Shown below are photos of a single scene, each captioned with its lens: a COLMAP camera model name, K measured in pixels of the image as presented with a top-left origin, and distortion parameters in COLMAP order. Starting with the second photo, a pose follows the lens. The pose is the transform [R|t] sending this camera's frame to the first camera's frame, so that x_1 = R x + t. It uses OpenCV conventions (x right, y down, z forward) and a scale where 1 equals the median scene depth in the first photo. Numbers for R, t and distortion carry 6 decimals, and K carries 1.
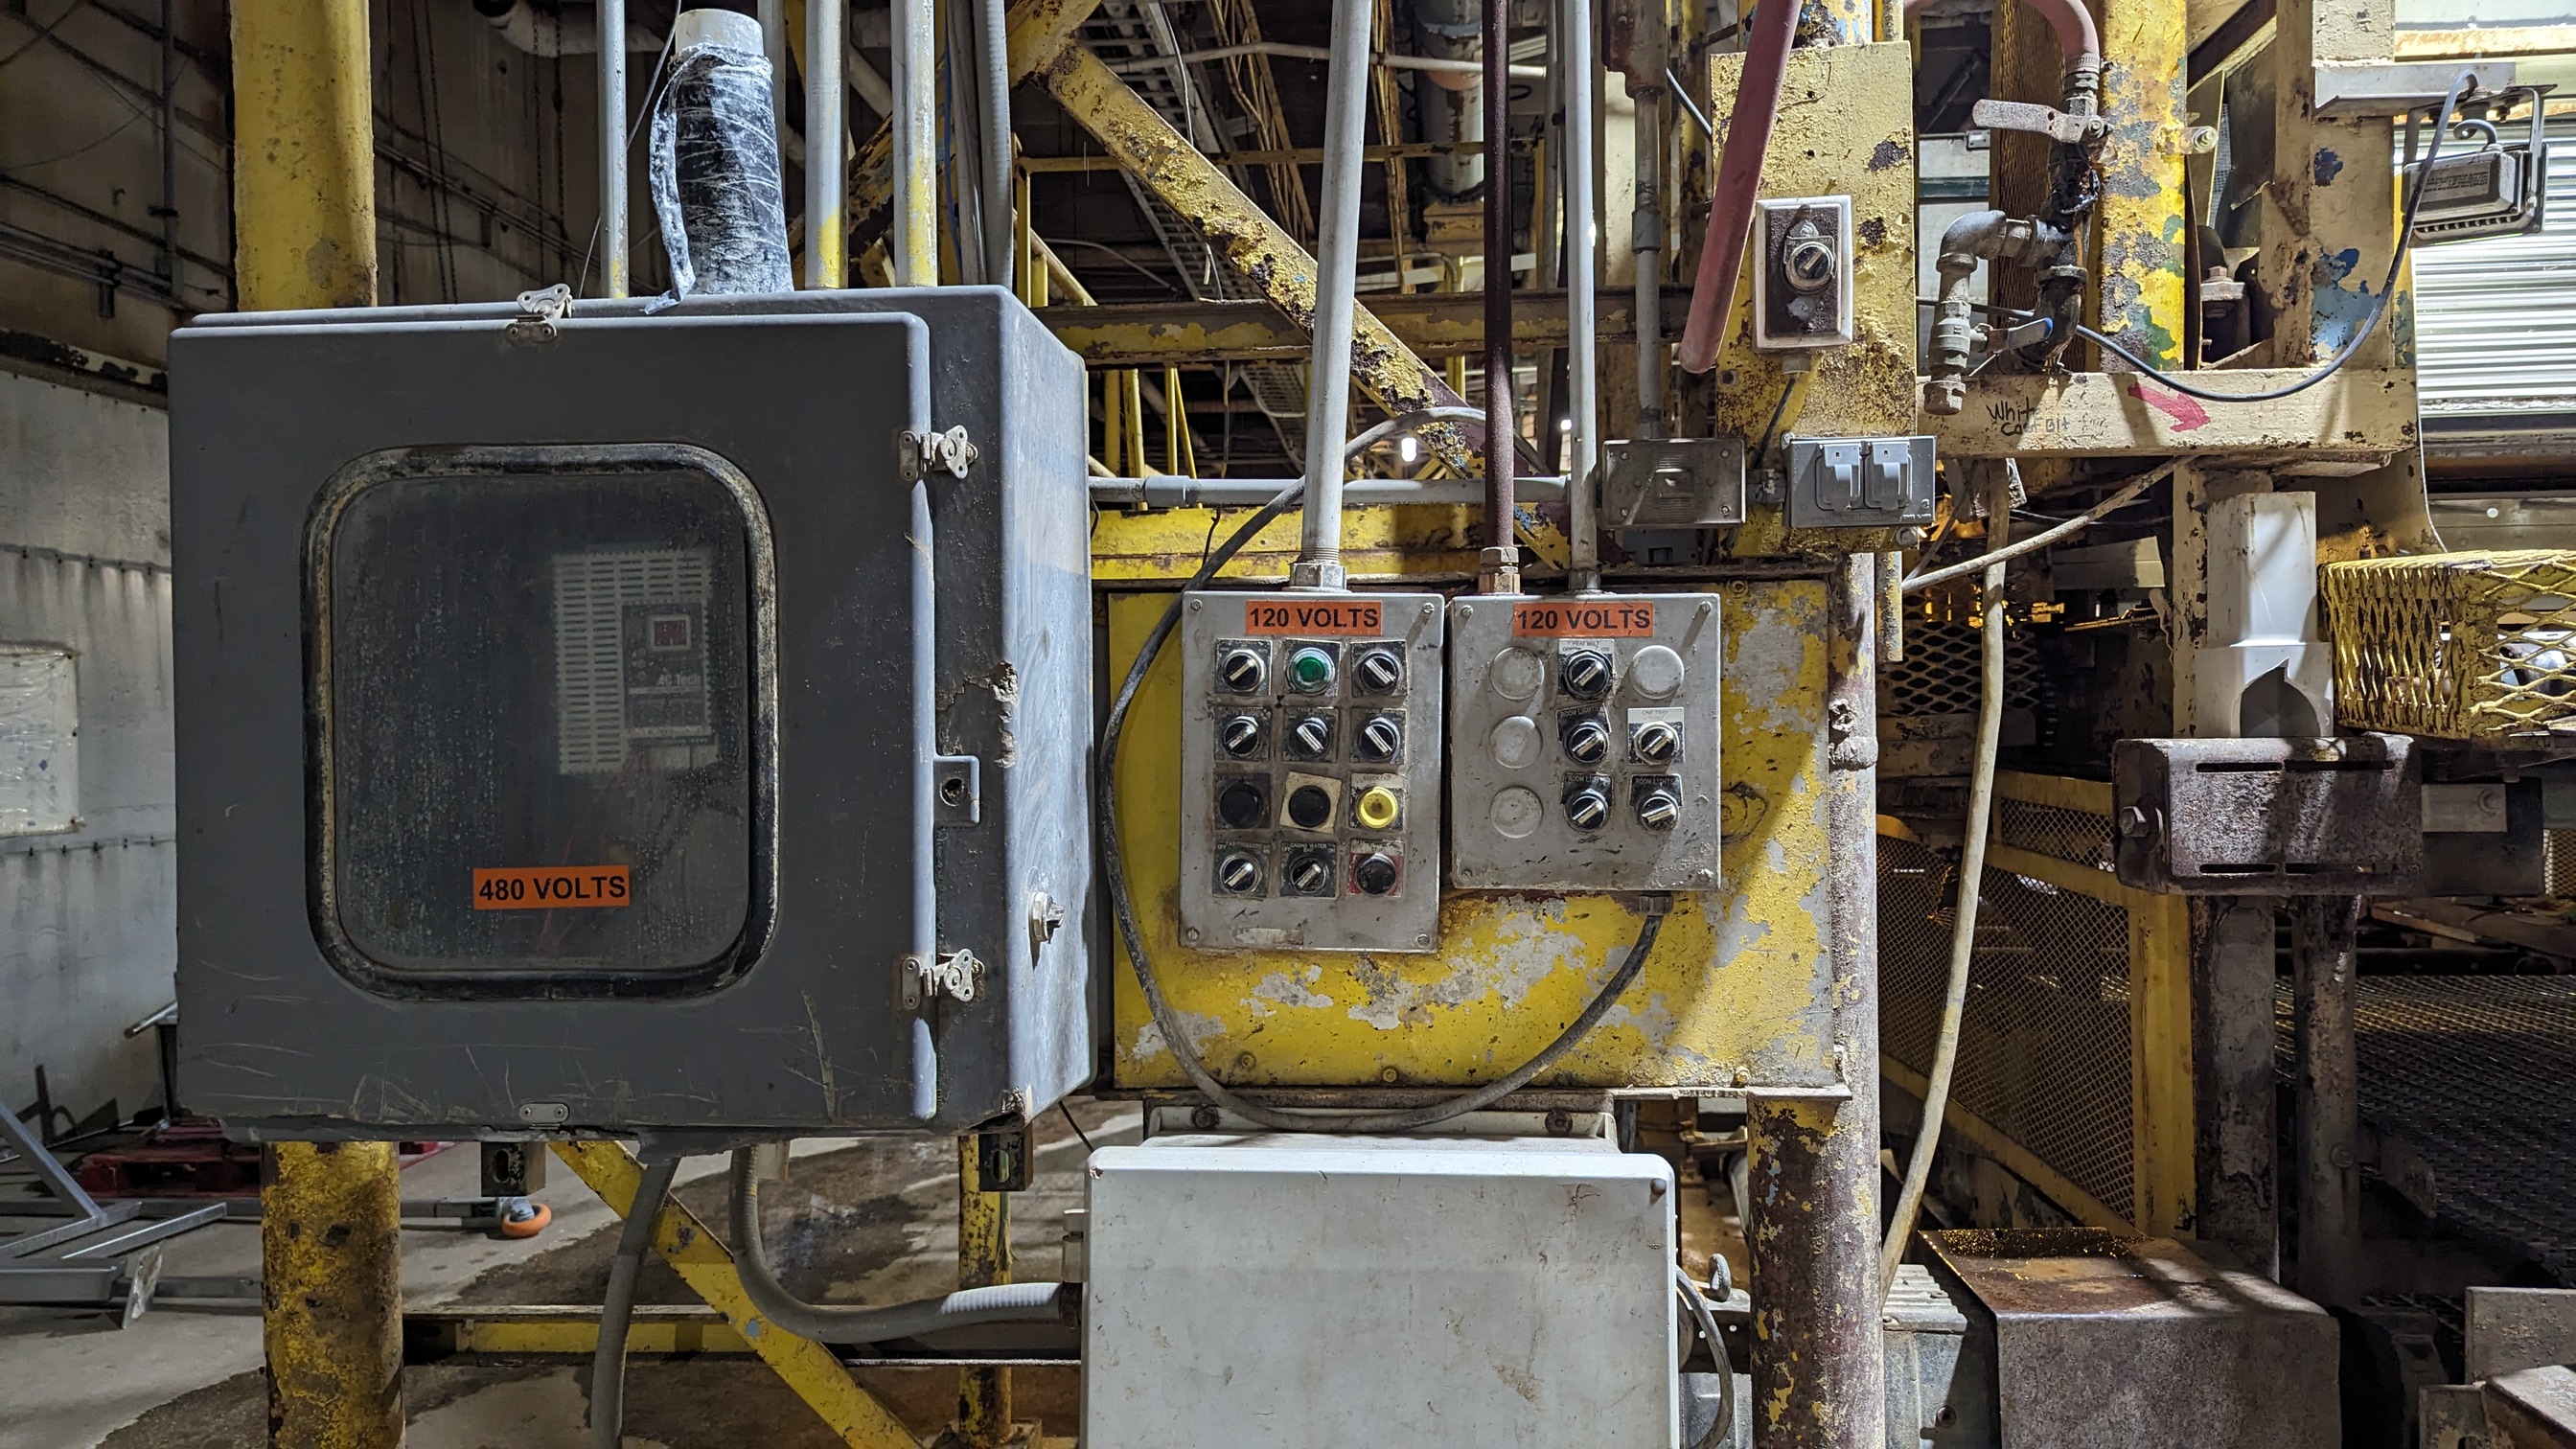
lens RADIAL K [[1794.1, 0, 1288.0], [0, 1794.1, 724.5], [0, 0, 1]] dist [0.089936, -0.070689]
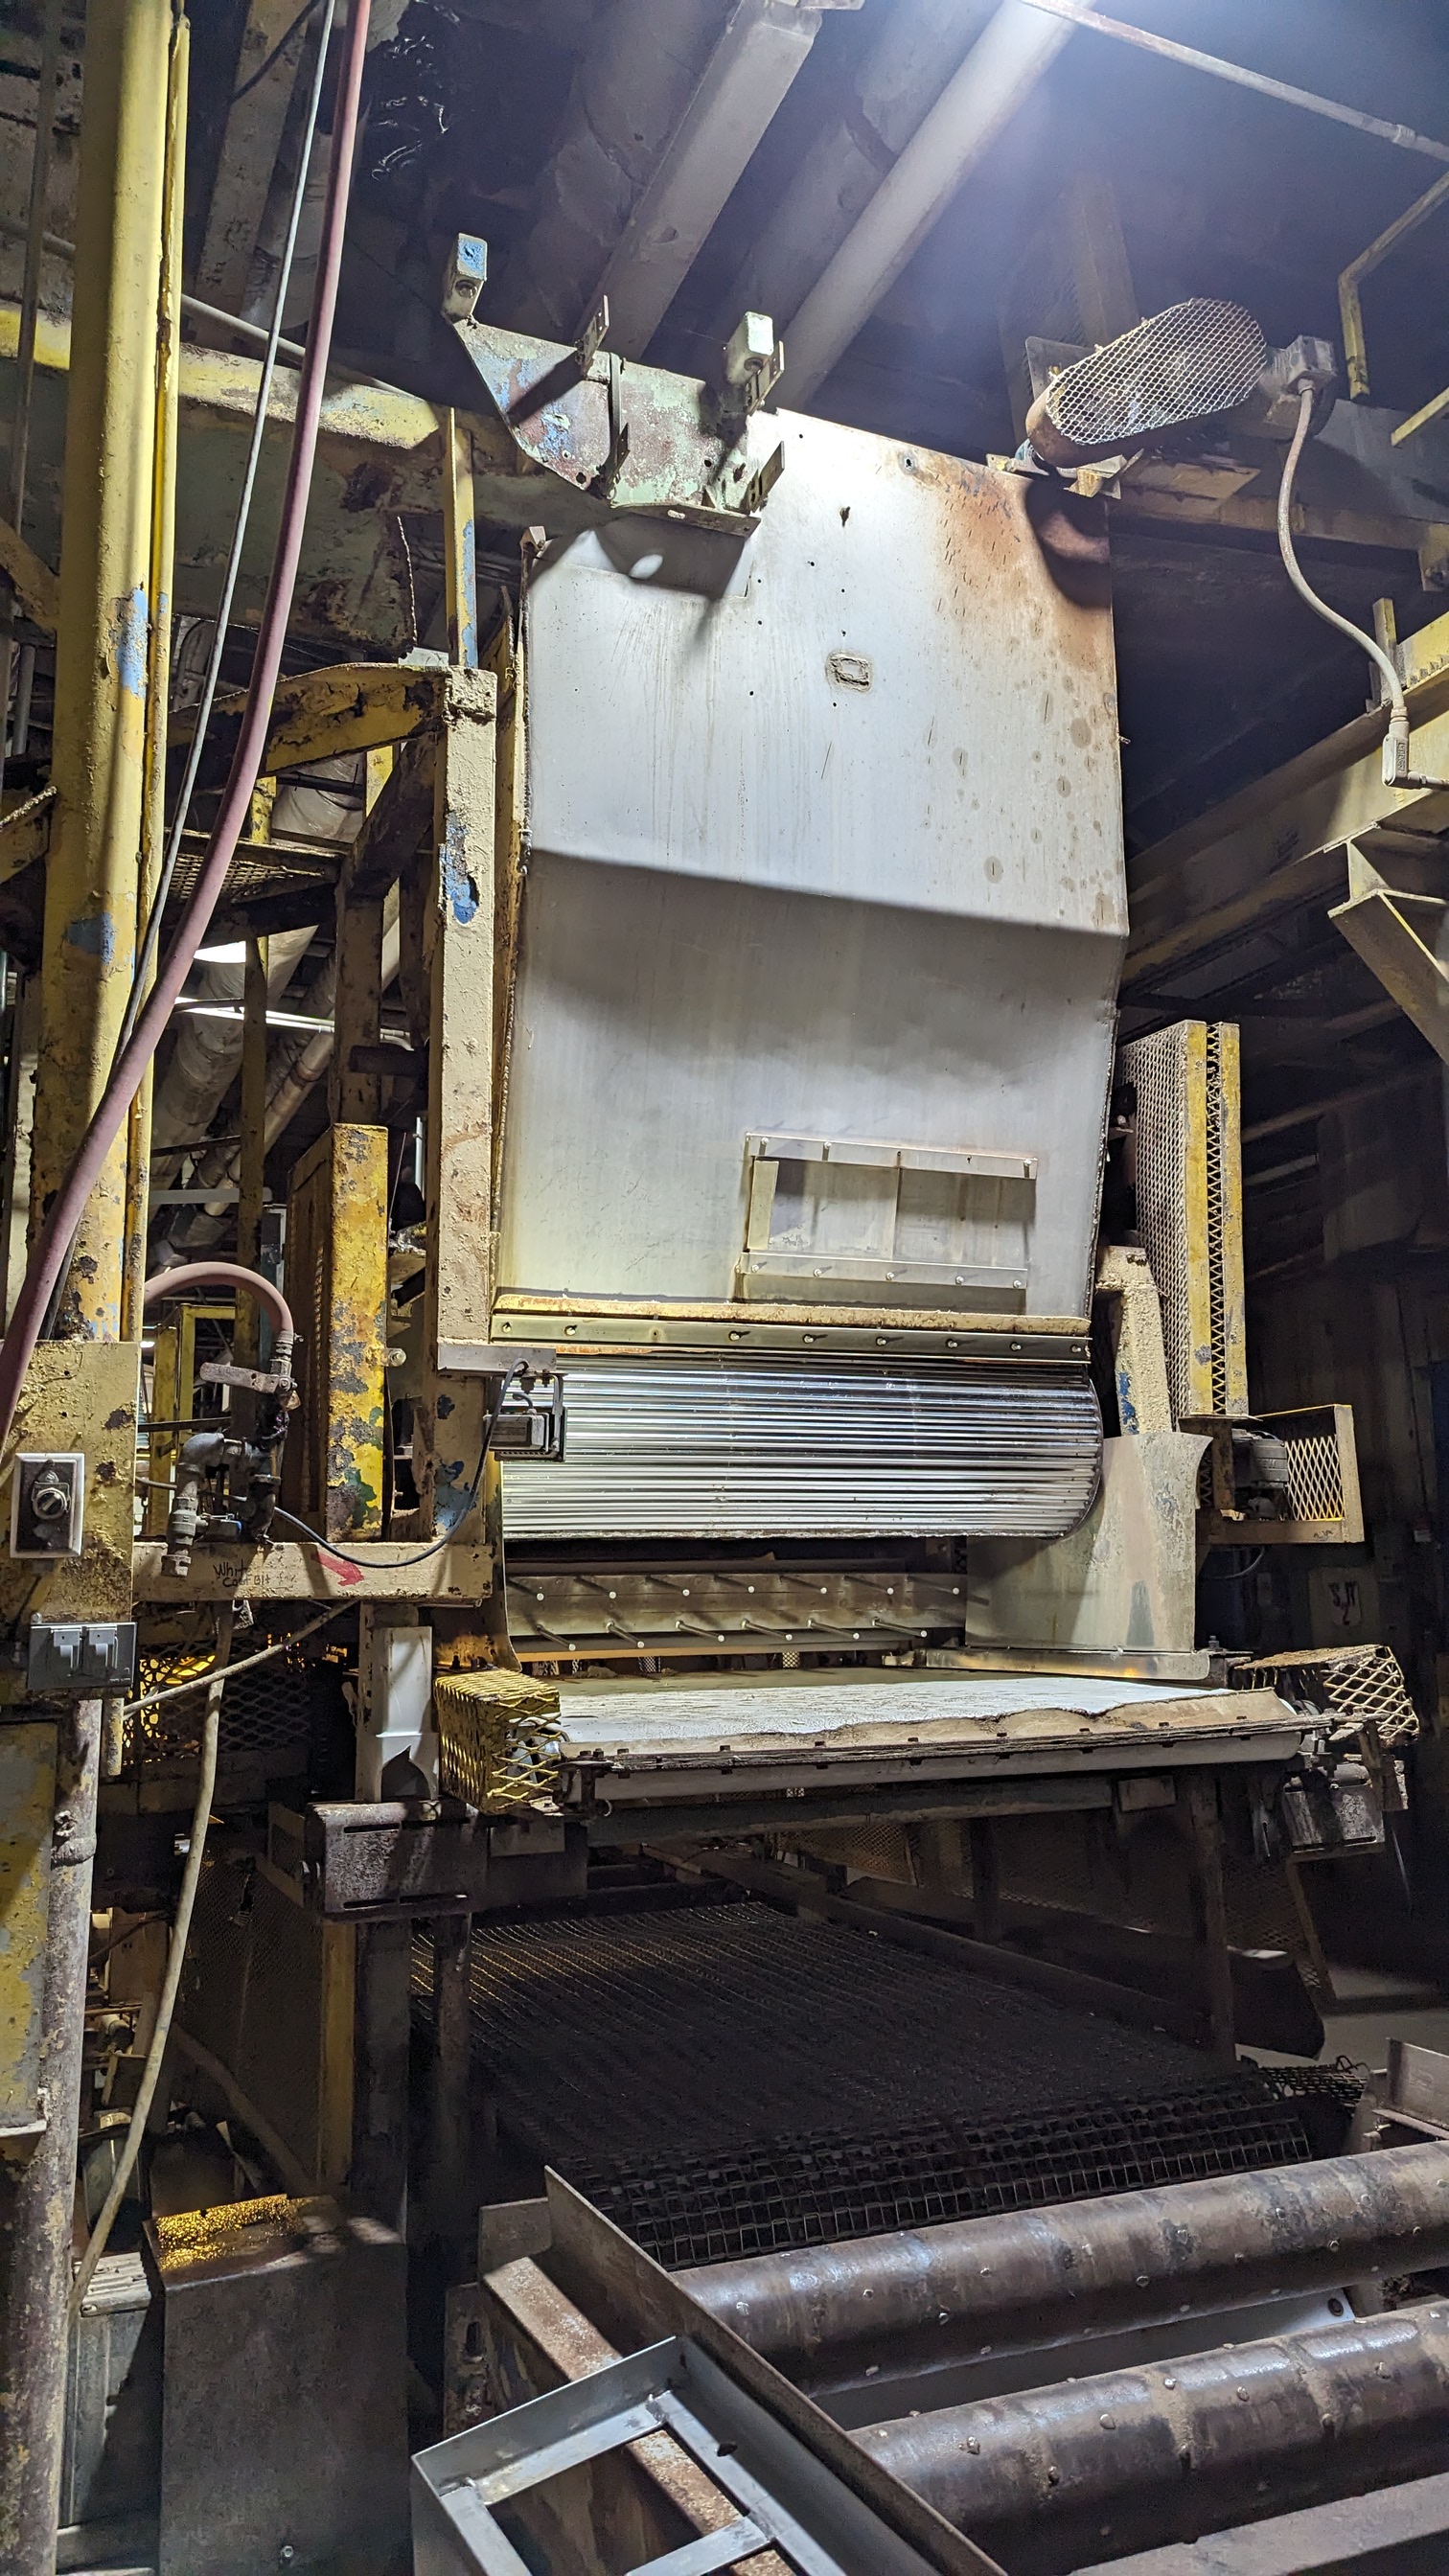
lens RADIAL K [[1794.1, 0, 686.6], [0, 1794.1, 1275.7], [0, 0, 1]] dist [0.089936, -0.070689]
pose [[0.884697, 0.084342, 0.458473, 0.052424], [0.005437, 0.981563, -0.191063, -0.130746], [-0.466135, 0.171526, 0.867927, -0.425740]]
